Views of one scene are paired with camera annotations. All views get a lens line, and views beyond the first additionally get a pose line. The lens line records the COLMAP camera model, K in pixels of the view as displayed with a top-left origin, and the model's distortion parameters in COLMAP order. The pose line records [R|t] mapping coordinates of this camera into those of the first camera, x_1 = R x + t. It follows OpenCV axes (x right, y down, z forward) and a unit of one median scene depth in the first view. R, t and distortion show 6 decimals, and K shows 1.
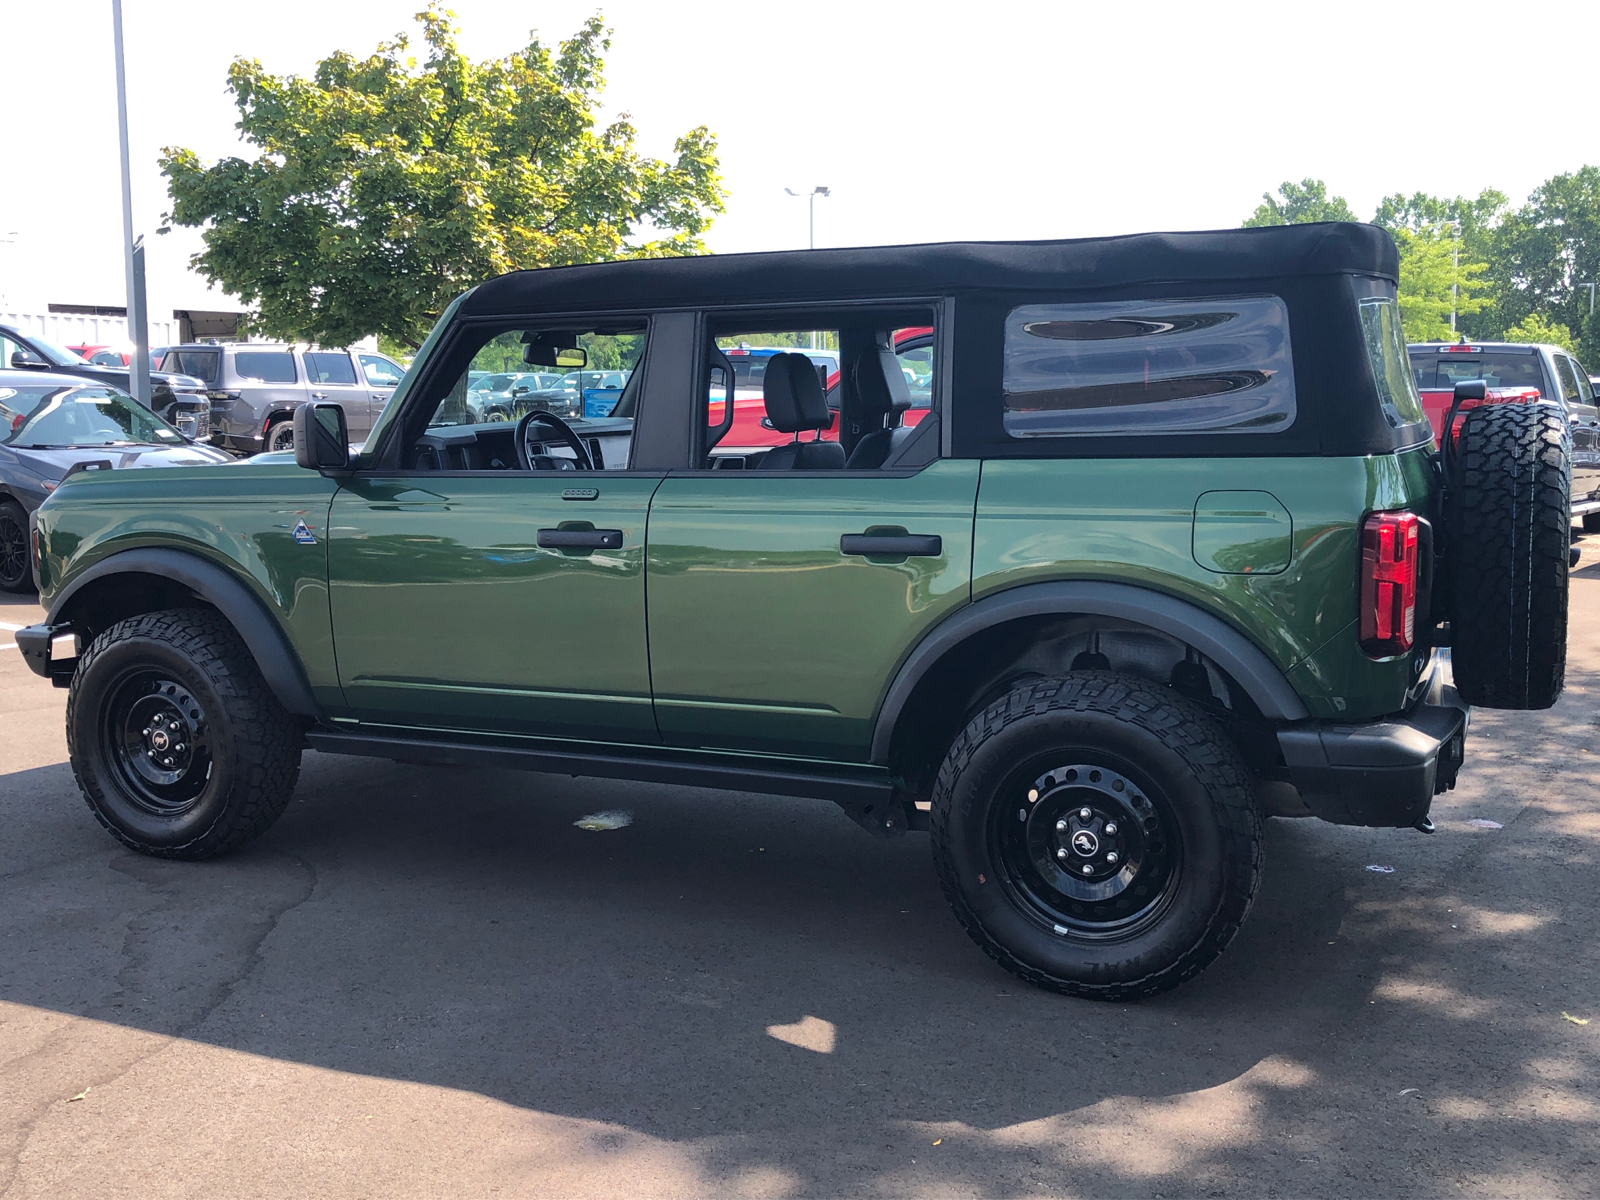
lens RADIAL K [[1651.2, 0, 872.3], [0, 1651.2, 605.1], [0, 0, 1]] dist [0.014506, 0.000000]
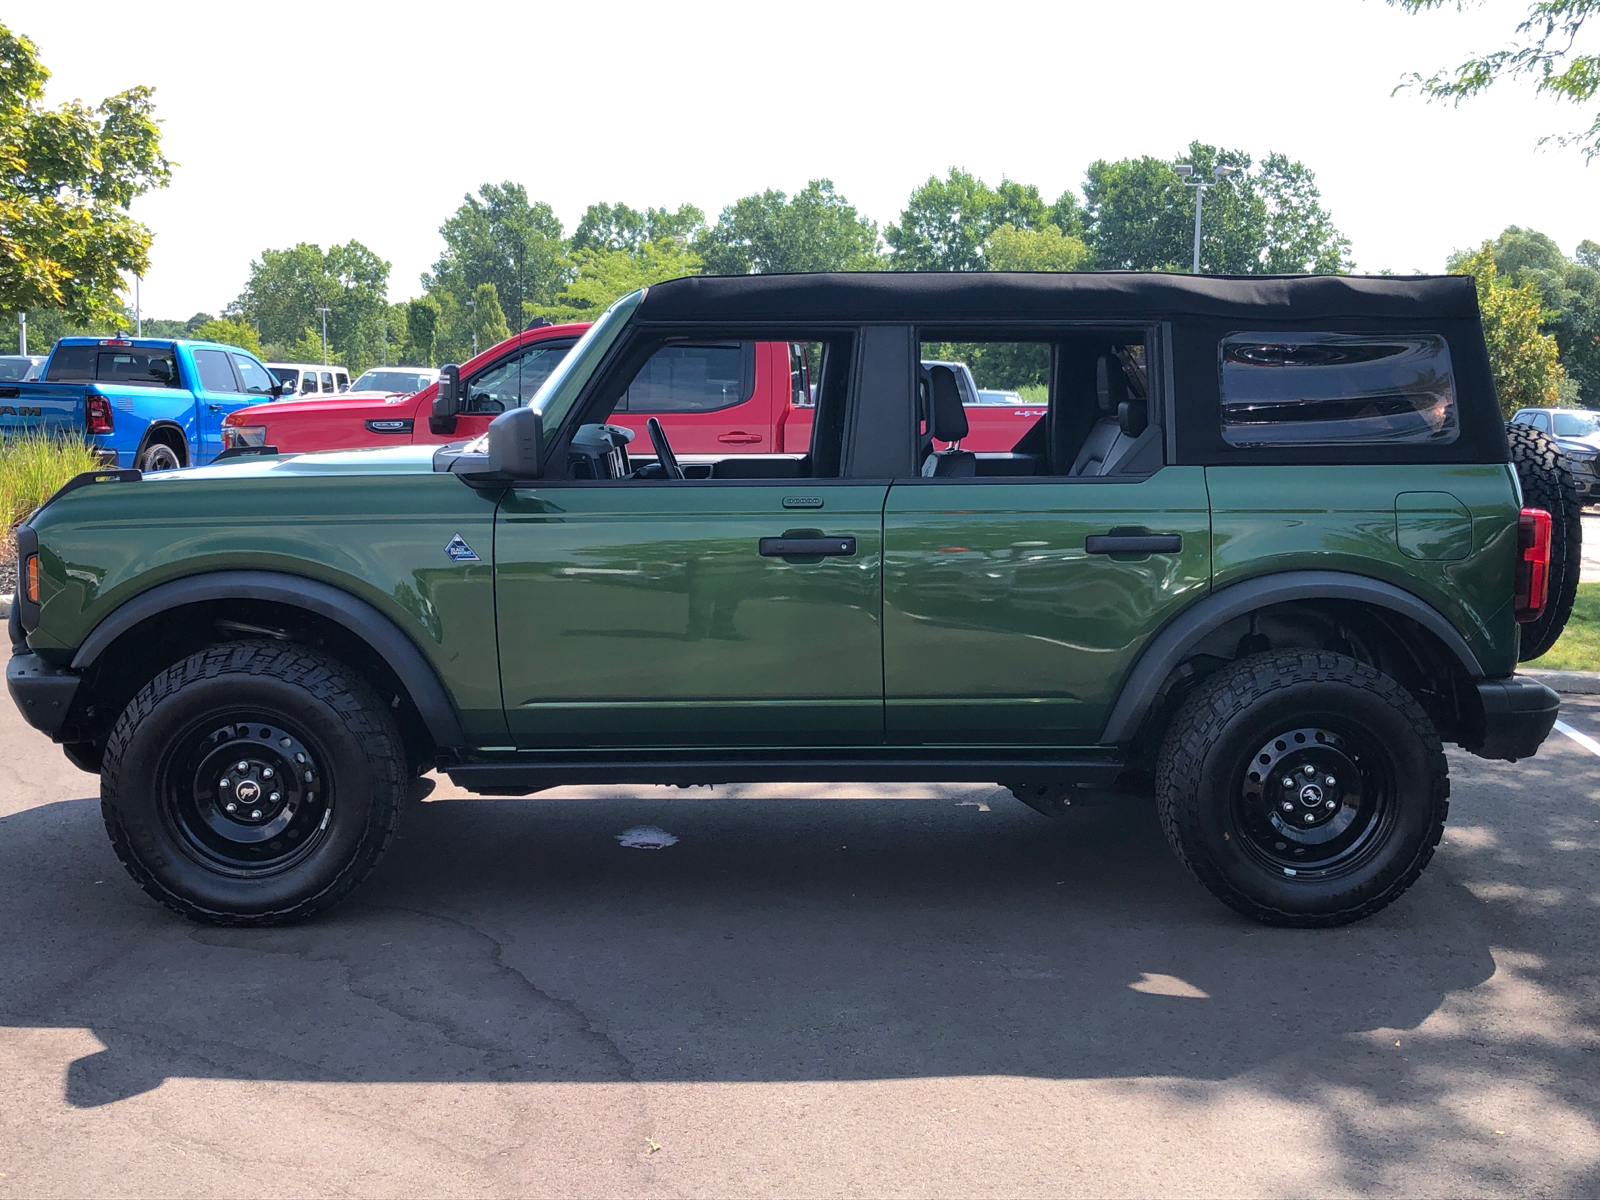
lens RADIAL K [[1651.2, 0, 809.2], [0, 1651.2, 607.9], [0, 0, 1]] dist [0.014506, 0.000000]
pose [[0.889427, -0.041721, 0.455170, -0.639903], [0.040177, 0.999107, 0.013072, -0.016012], [-0.455309, 0.006661, 0.890309, 0.106236]]
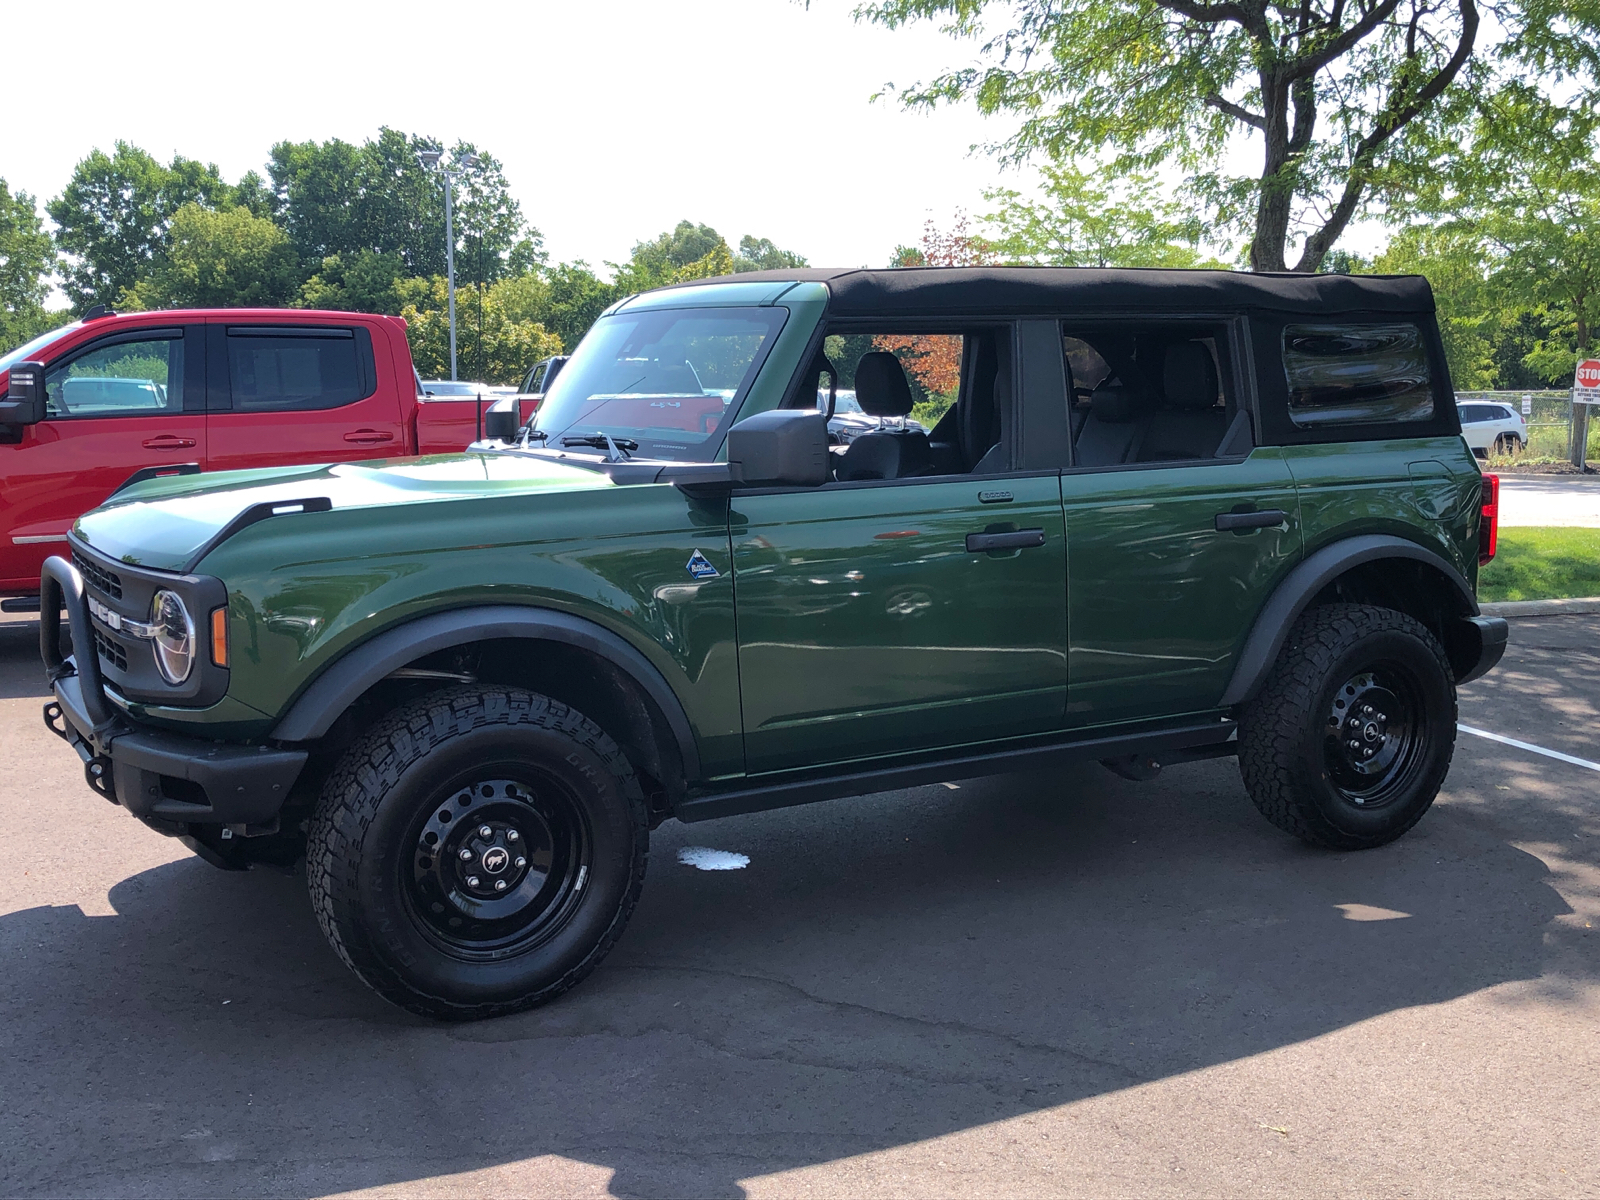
lens RADIAL K [[1651.2, 0, 832.5], [0, 1651.2, 610.9], [0, 0, 1]] dist [0.014506, 0.000000]
pose [[0.600330, -0.107949, 0.792434, -1.056044], [0.105784, 0.992861, 0.055112, -0.064417], [-0.792726, 0.050741, 0.607463, 0.473765]]
